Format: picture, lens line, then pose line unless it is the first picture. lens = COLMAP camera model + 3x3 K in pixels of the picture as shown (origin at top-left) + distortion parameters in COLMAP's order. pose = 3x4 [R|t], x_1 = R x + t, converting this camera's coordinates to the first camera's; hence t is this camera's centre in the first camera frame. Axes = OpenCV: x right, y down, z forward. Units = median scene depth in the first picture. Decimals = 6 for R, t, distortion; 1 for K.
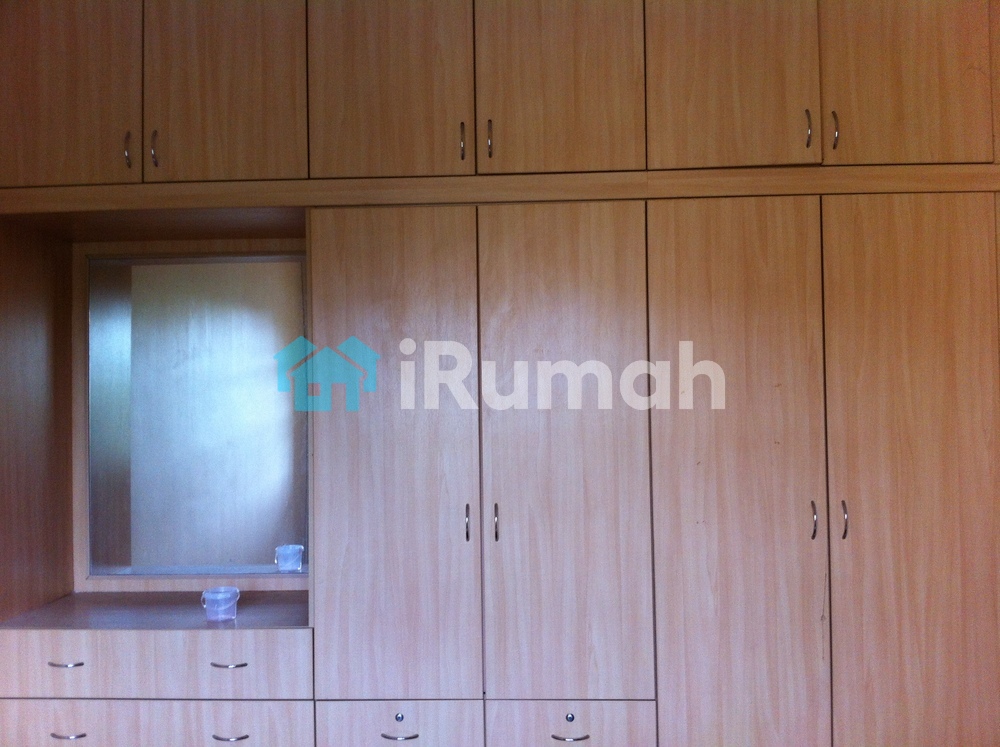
lens RADIAL K [[982.8, 0, 500.0], [0, 982.8, 373.5], [0, 0, 1]] dist [0.094036, -0.220945]
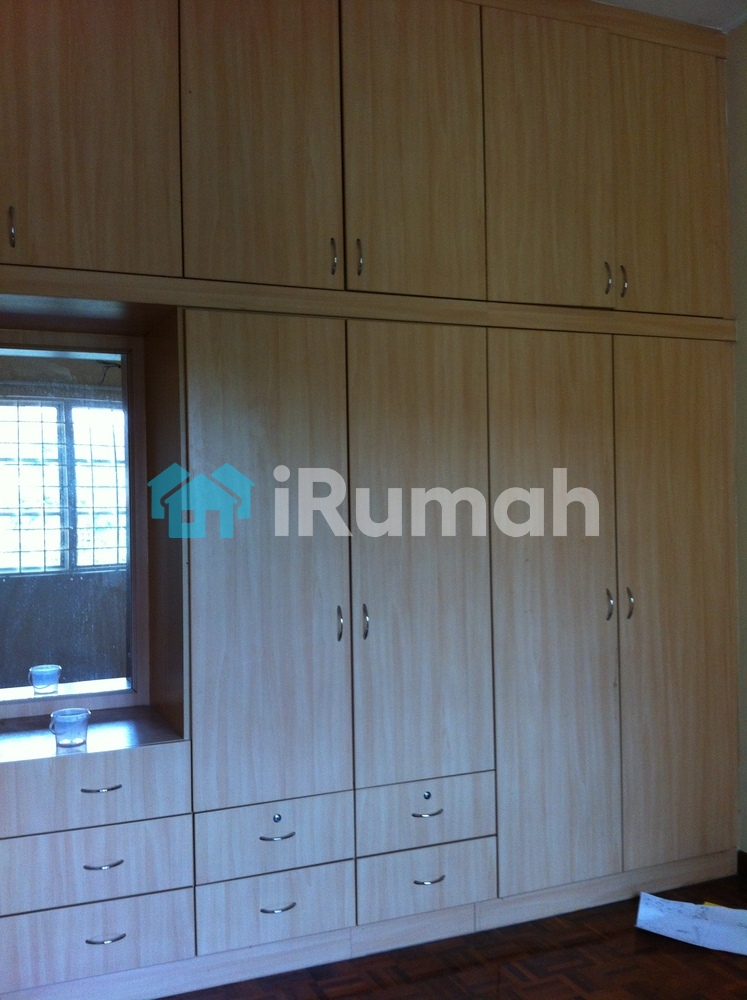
lens RADIAL K [[982.8, 0, 391.9], [0, 982.8, 499.3], [0, 0, 1]] dist [0.094036, -0.220945]
pose [[0.897548, 0.000407, 0.440917, -0.443489], [-0.003831, 0.999969, 0.006876, 0.012507], [-0.440900, -0.007861, 0.897522, 0.039069]]
